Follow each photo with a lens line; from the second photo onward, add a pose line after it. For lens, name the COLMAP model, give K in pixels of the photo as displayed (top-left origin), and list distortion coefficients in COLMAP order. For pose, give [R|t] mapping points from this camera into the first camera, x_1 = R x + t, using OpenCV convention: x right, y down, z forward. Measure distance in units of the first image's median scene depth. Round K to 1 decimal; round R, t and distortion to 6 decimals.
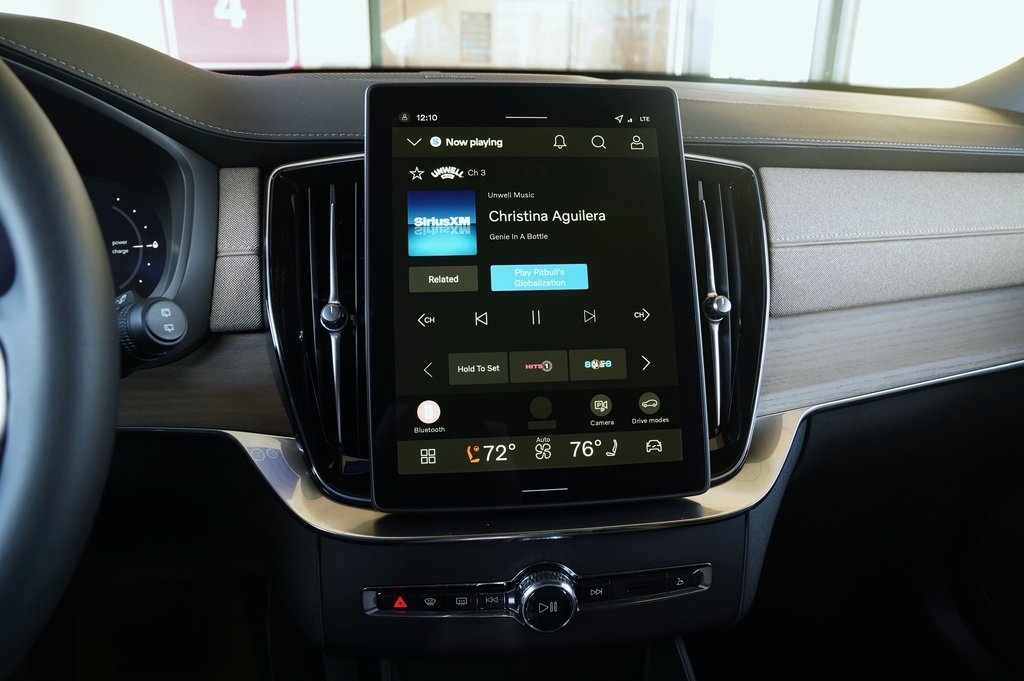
lens RADIAL K [[695.1, 0, 512.0], [0, 695.1, 340.5], [0, 0, 1]] dist [-0.092876, 0.003445]
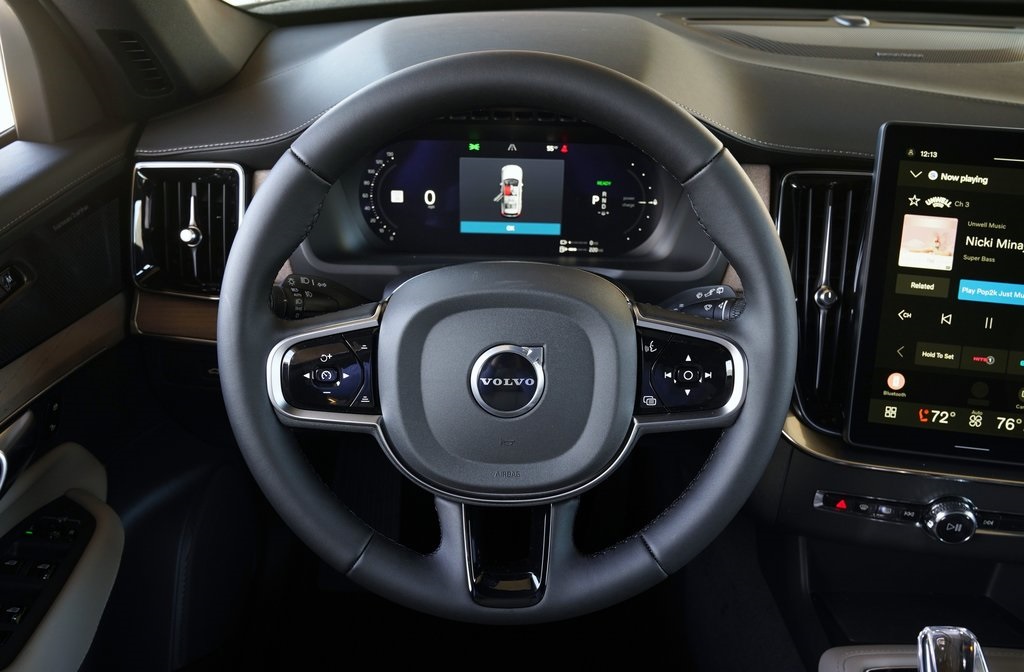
lens RADIAL K [[808.8, 0, 533.7], [0, 808.8, 334.0], [0, 0, 1]] dist [-0.086042, 0.141077]
pose [[0.972238, 0.148586, -0.180764, -0.505349], [-0.106124, 0.968492, 0.225302, -0.250902], [0.208545, -0.199864, 0.957373, -0.616718]]
